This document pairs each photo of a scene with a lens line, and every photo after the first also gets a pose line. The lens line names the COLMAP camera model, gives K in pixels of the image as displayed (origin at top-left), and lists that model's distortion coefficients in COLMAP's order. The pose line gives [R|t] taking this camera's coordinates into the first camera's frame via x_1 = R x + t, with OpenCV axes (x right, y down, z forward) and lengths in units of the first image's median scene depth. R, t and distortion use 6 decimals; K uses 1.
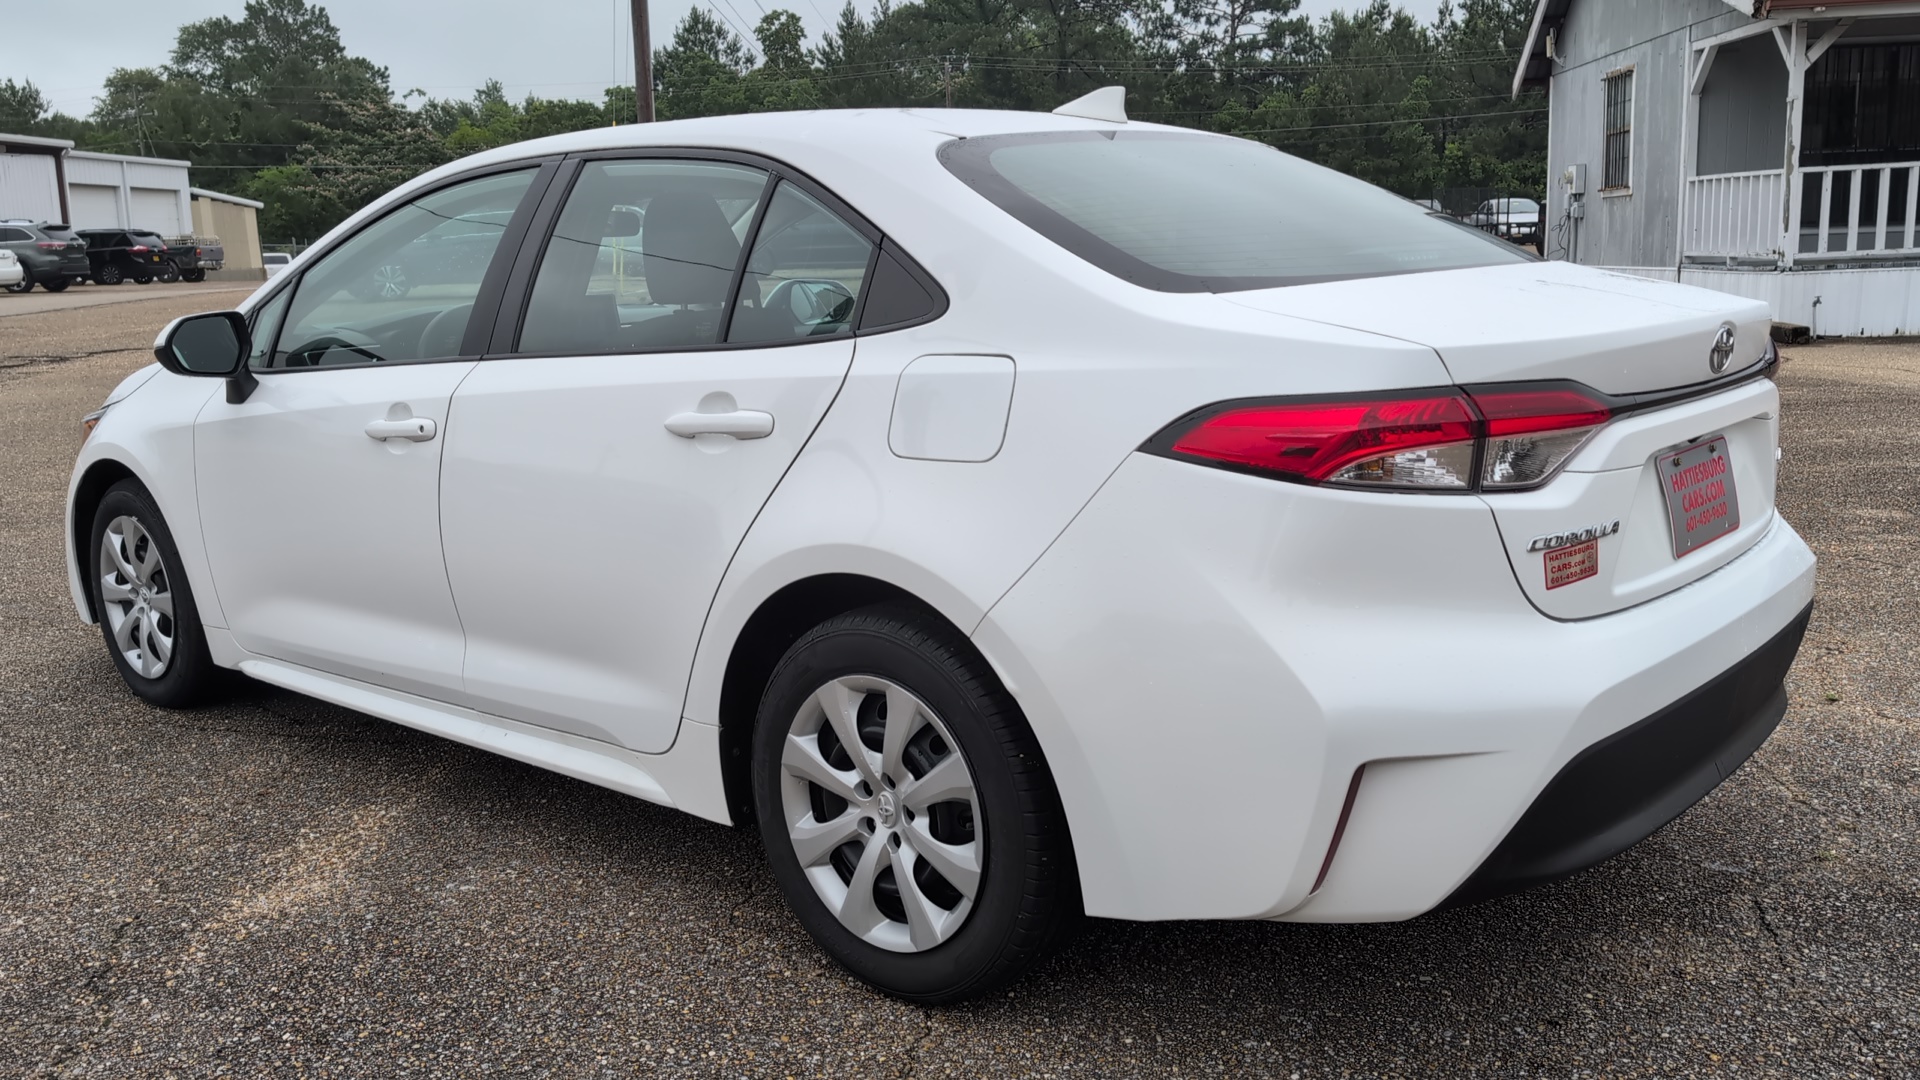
lens RADIAL K [[1614.0, 0, 960.0], [0, 1614.0, 540.0], [0, 0, 1]] dist [0.022426, 0.007576]
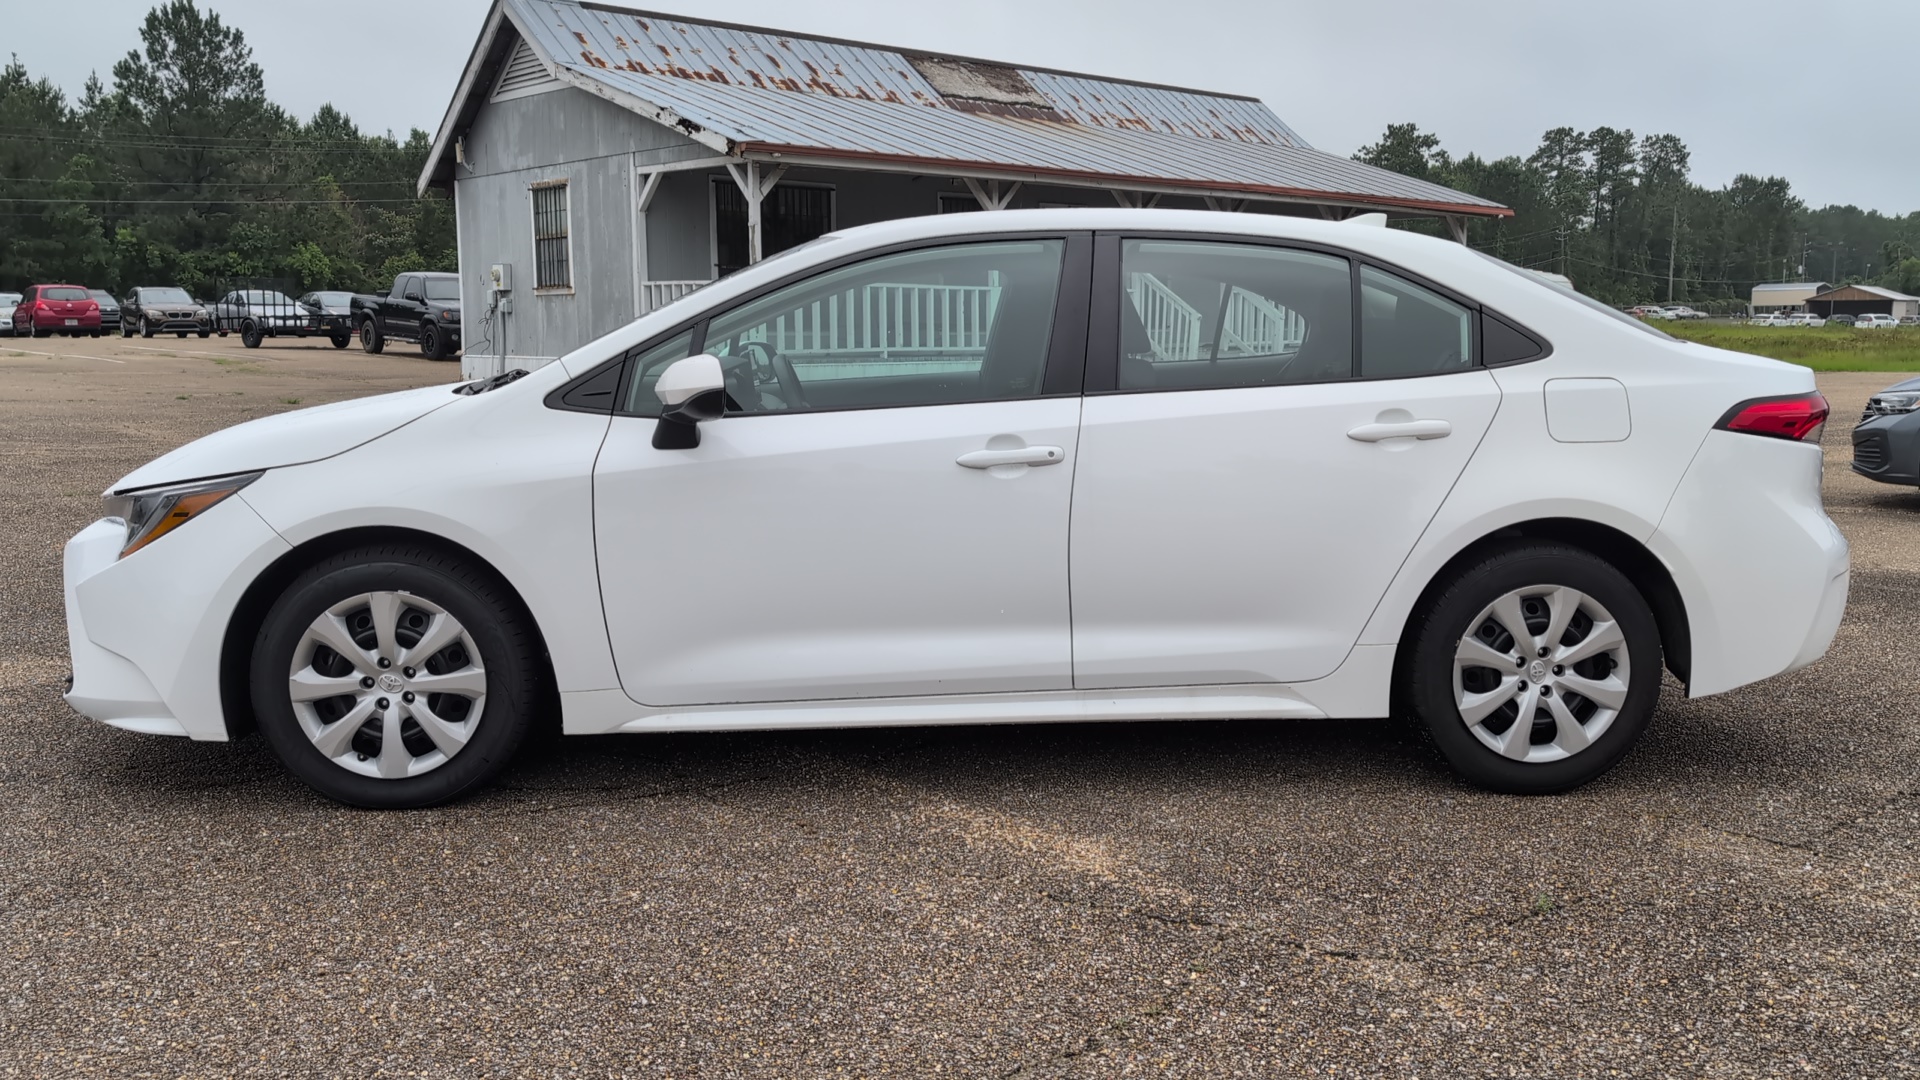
lens RADIAL K [[1614.0, 0, 960.0], [0, 1614.0, 540.0], [0, 0, 1]] dist [0.022426, 0.007576]
pose [[0.707360, -0.065298, 0.703831, -0.216346], [0.106111, 0.994250, -0.014402, 0.000613], [-0.698844, 0.084871, 0.710221, 0.038606]]
